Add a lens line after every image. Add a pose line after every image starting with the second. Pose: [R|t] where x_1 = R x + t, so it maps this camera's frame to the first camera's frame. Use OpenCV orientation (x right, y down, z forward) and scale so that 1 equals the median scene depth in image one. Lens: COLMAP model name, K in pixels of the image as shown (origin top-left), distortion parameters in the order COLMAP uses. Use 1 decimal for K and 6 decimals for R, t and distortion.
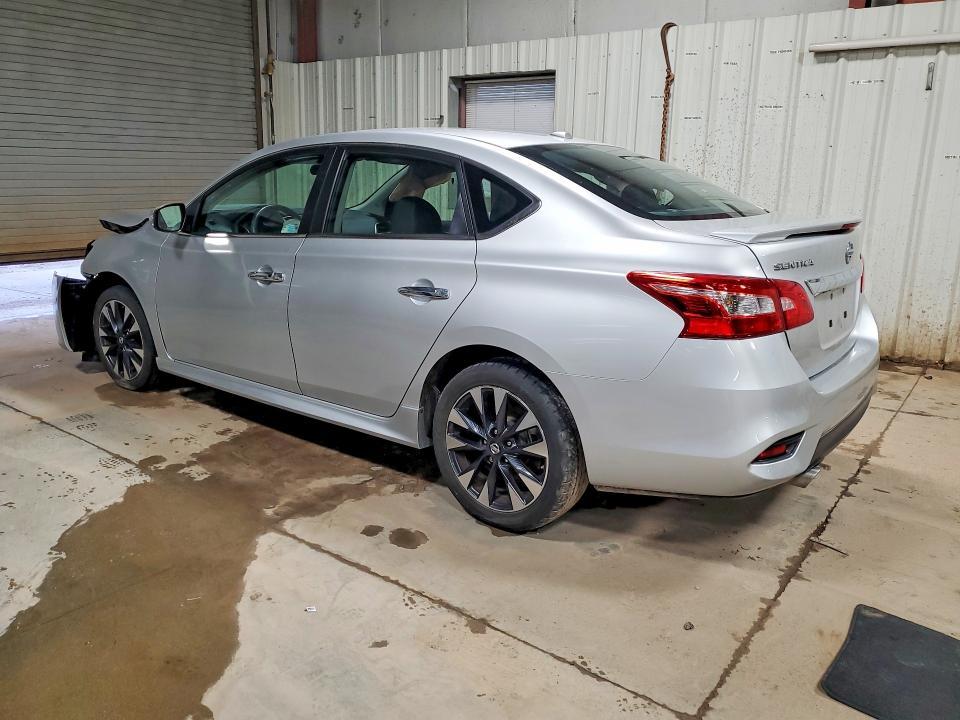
lens RADIAL K [[758.8, 0, 480.0], [0, 758.8, 360.0], [0, 0, 1]] dist [0.023454, -0.007693]
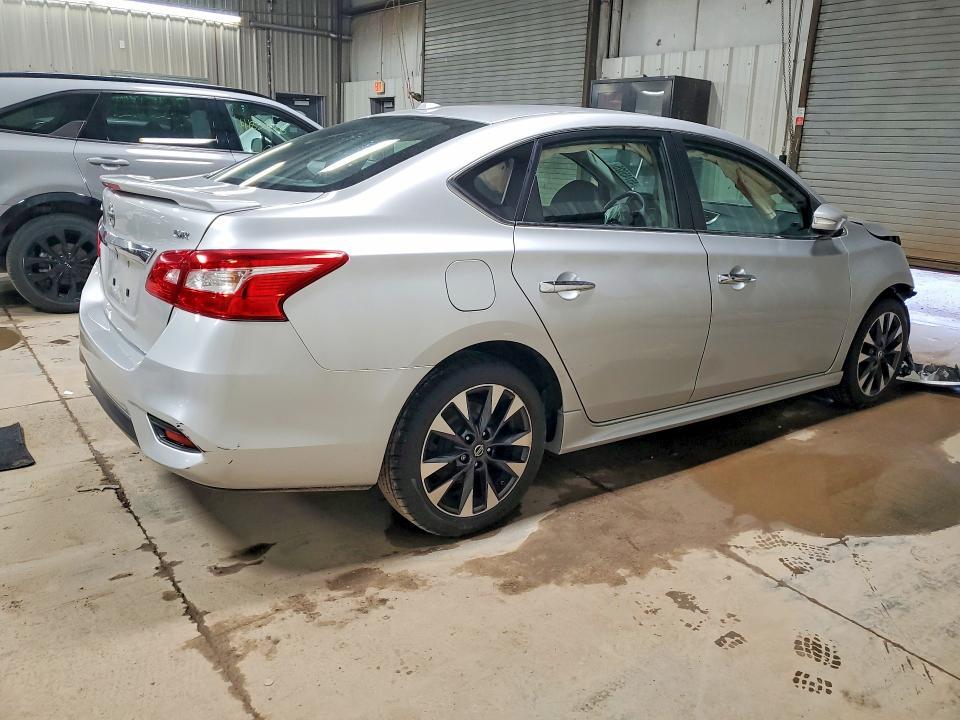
lens RADIAL K [[758.8, 0, 480.0], [0, 758.8, 360.0], [0, 0, 1]] dist [0.023454, -0.007693]
pose [[-0.301454, 0.228799, -0.925622, 1.066957], [-0.281496, 0.906155, 0.315663, -0.340051], [0.910981, 0.355717, -0.208758, 1.420767]]
